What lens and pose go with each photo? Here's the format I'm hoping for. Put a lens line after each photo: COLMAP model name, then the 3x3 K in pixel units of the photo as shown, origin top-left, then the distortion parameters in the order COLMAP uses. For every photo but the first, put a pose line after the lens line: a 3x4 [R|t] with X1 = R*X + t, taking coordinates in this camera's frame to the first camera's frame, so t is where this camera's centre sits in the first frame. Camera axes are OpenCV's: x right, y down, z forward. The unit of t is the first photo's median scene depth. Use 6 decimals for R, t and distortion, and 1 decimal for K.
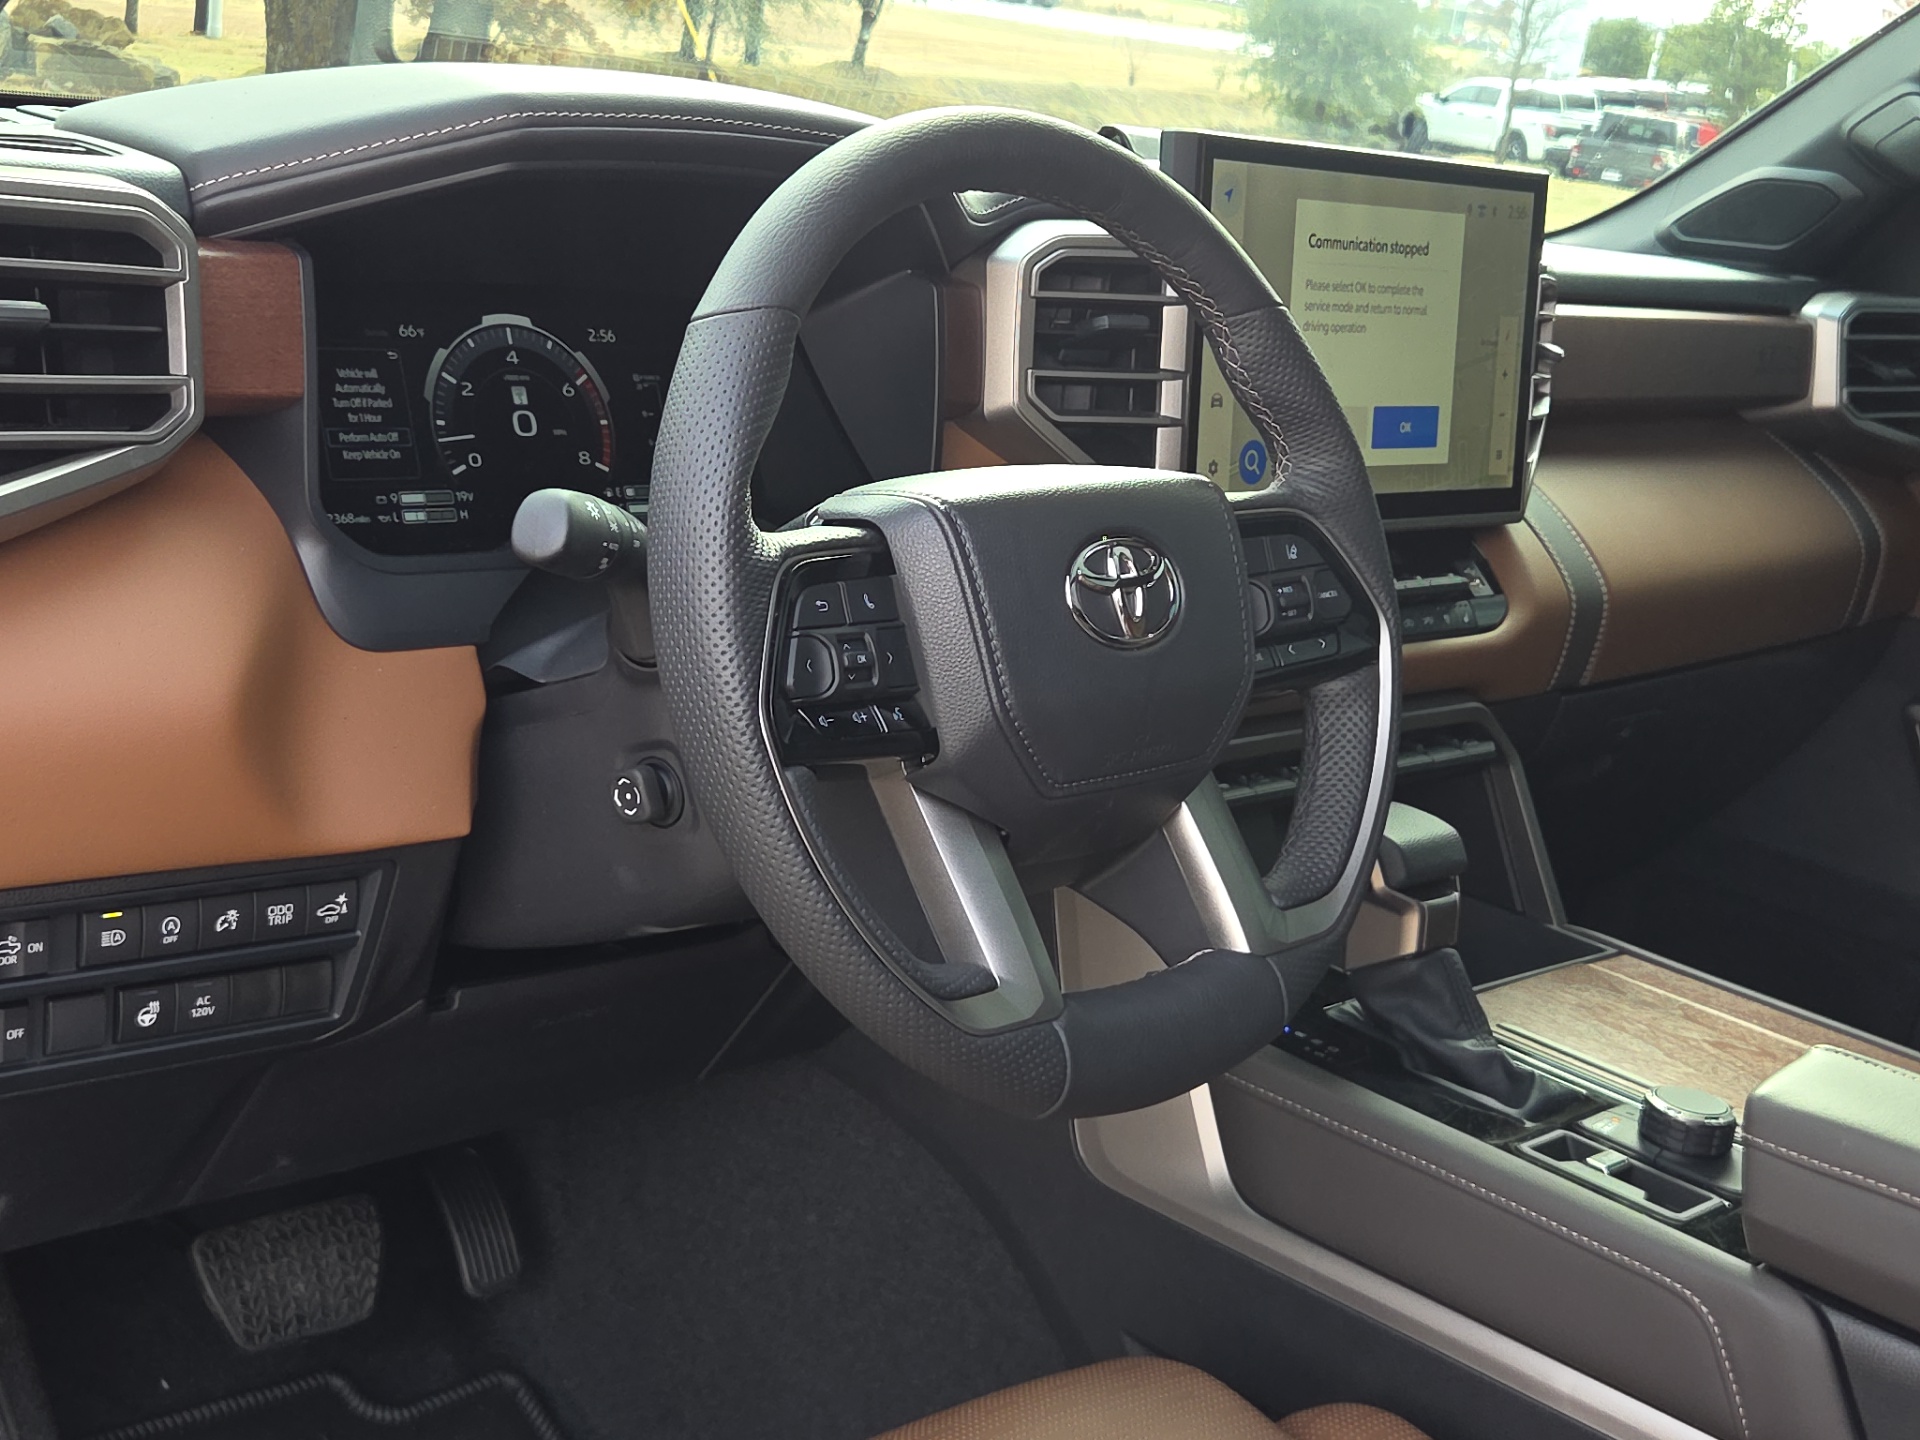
lens RADIAL K [[2541.1, 0, 960.0], [0, 2541.1, 720.0], [0, 0, 1]] dist [0.050507, -0.054666]
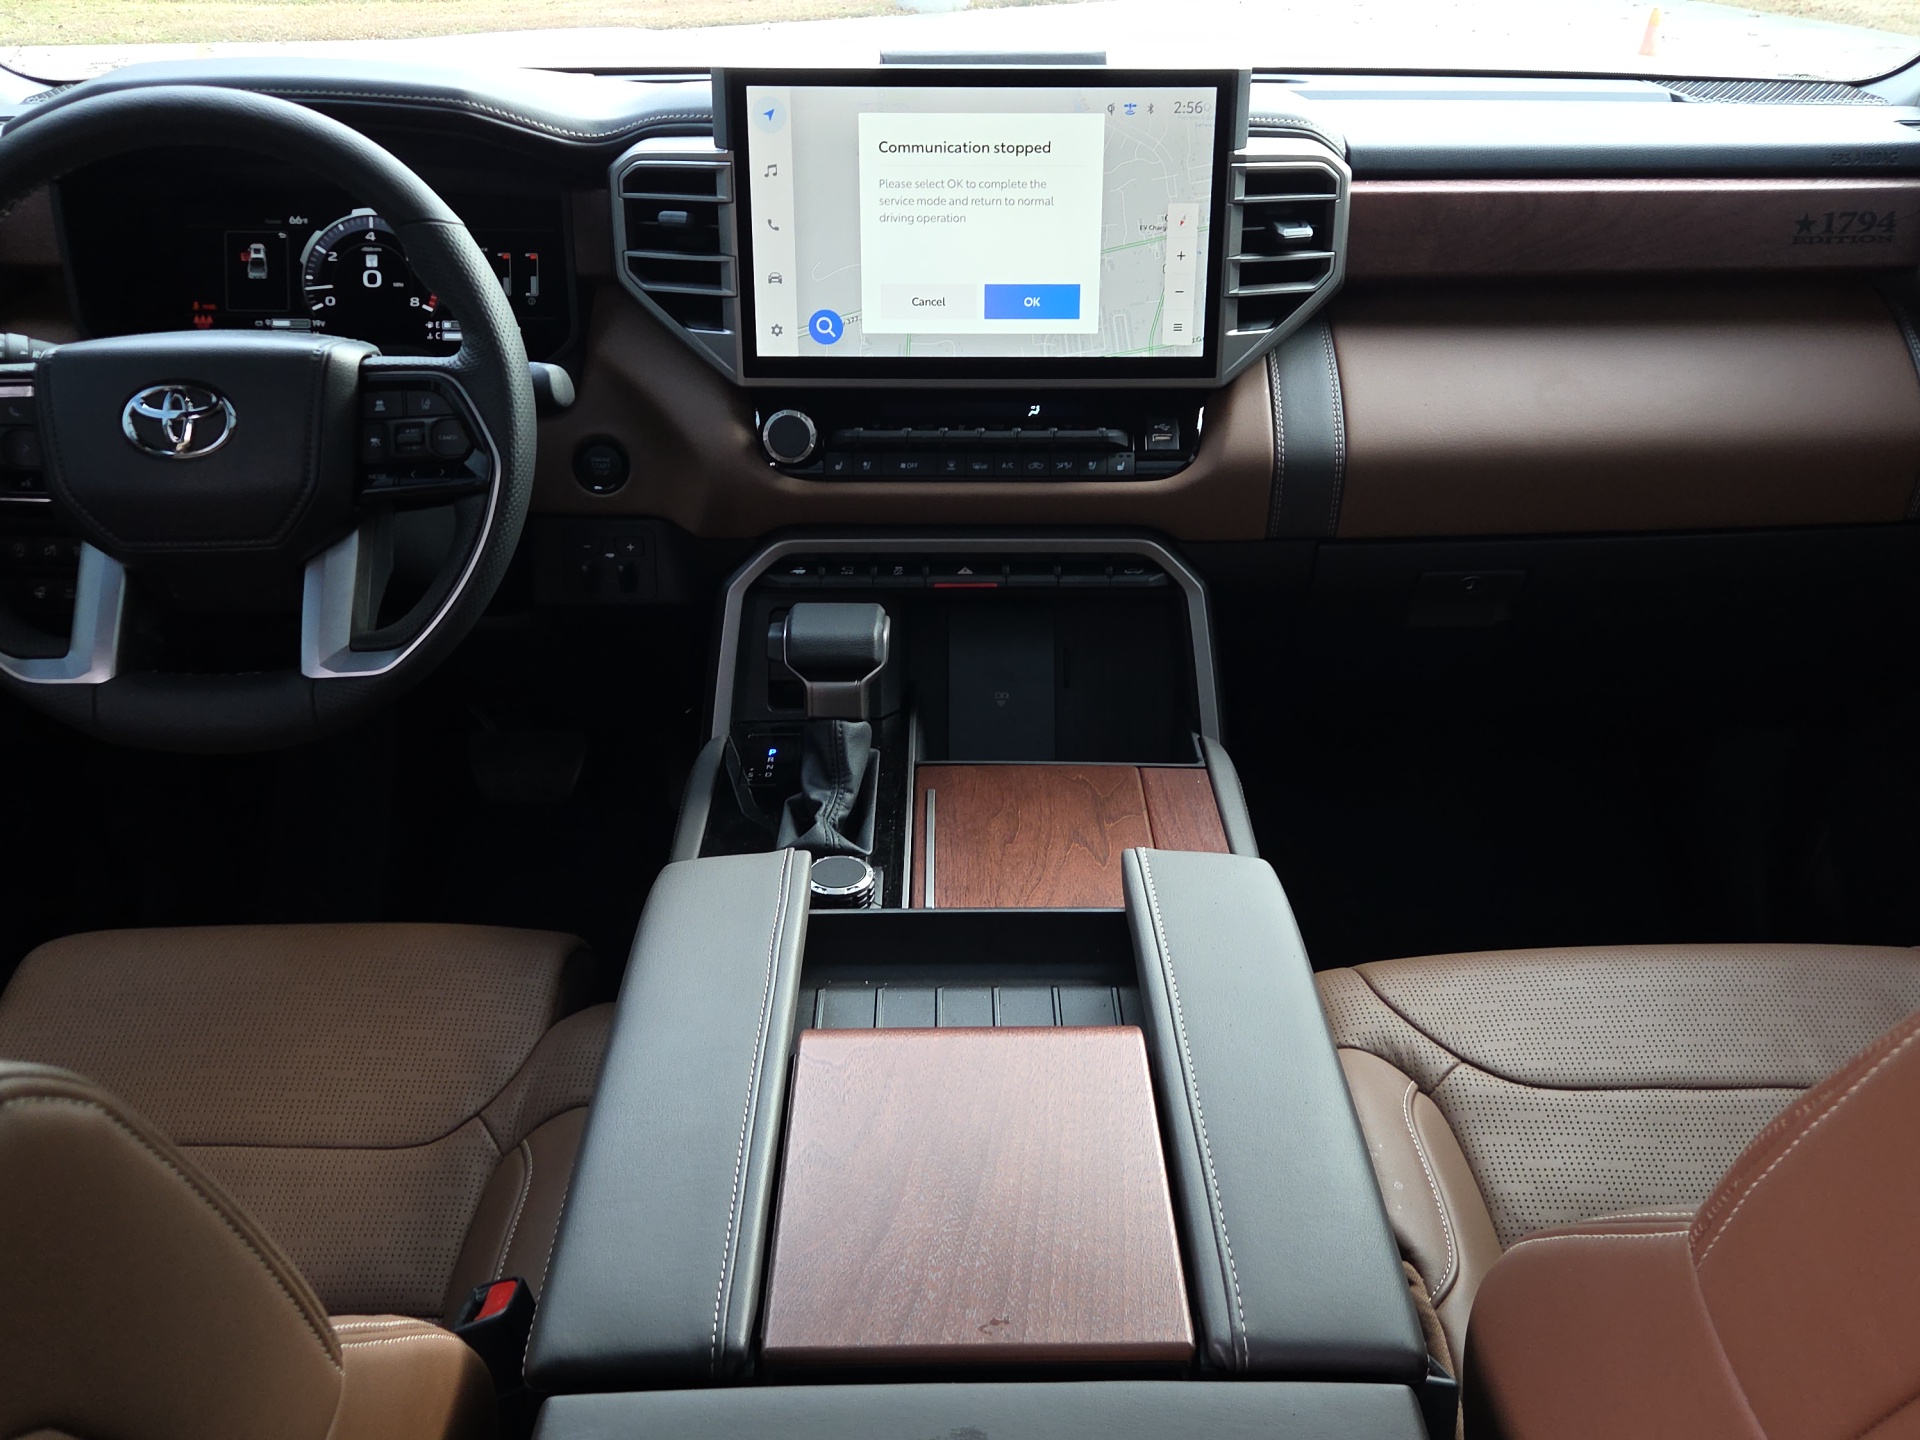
lens RADIAL K [[1720.8, 0, 960.0], [0, 1720.8, 720.0], [0, 0, 1]] dist [0.048995, -0.017663]
pose [[0.701684, 0.213636, -0.679705, 0.822681], [-0.091577, 0.973117, 0.211320, -0.100868], [0.706578, -0.086035, 0.702385, 0.422559]]
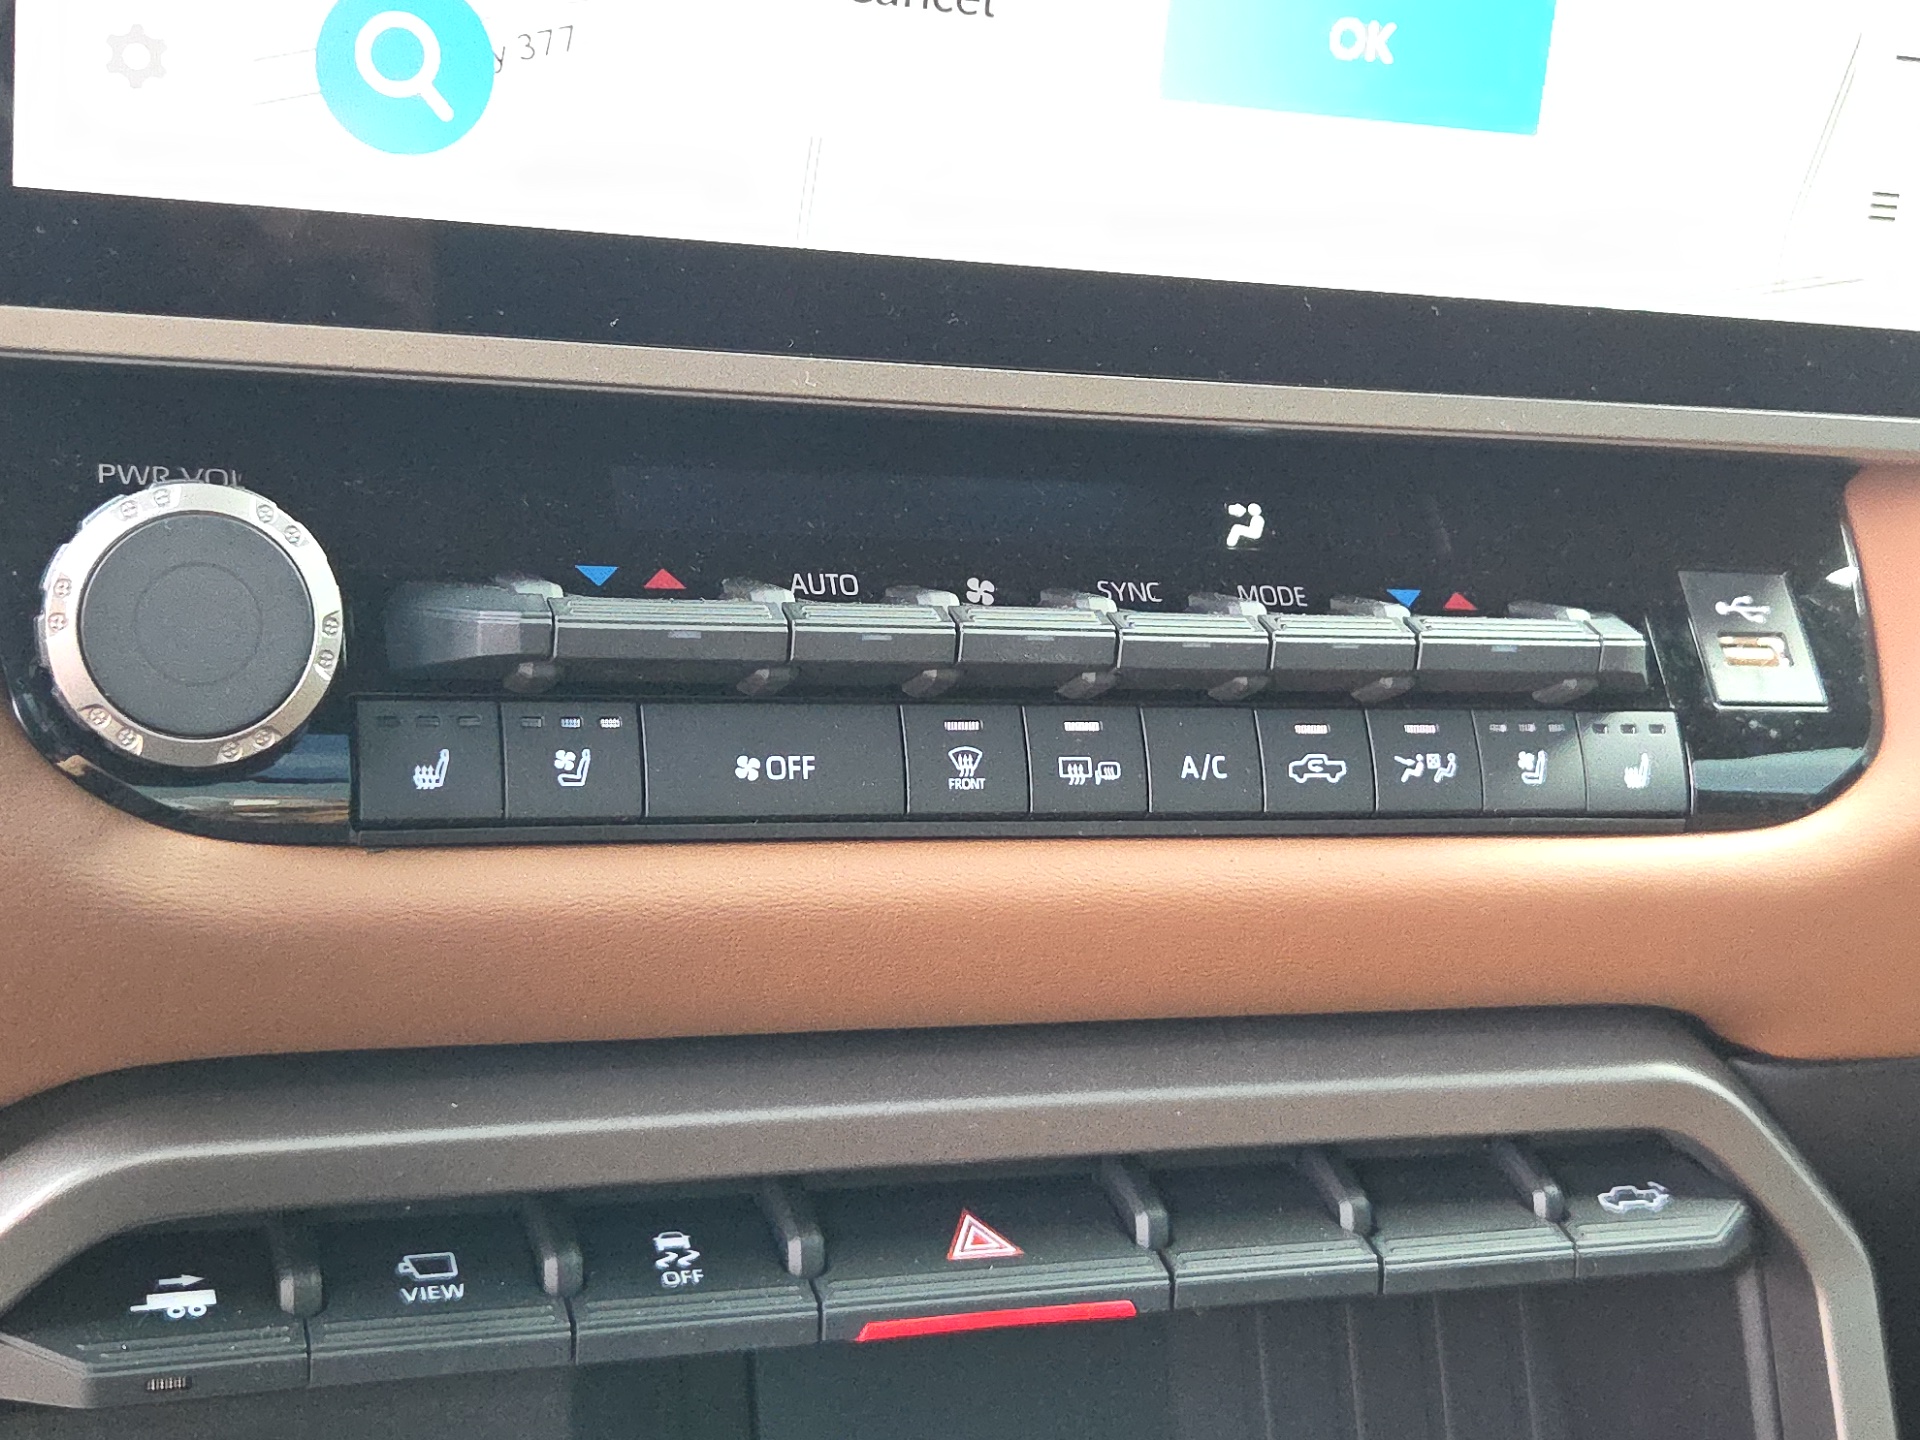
lens RADIAL K [[2674.5, 0, 963.6], [0, 2674.5, 645.0], [0, 0, 1]] dist [0.036137, 0.048681]
pose [[0.899372, 0.149832, -0.410708, 0.287412], [-0.138260, 0.988700, 0.057930, -0.069587], [0.414746, 0.004684, 0.909925, 0.801844]]
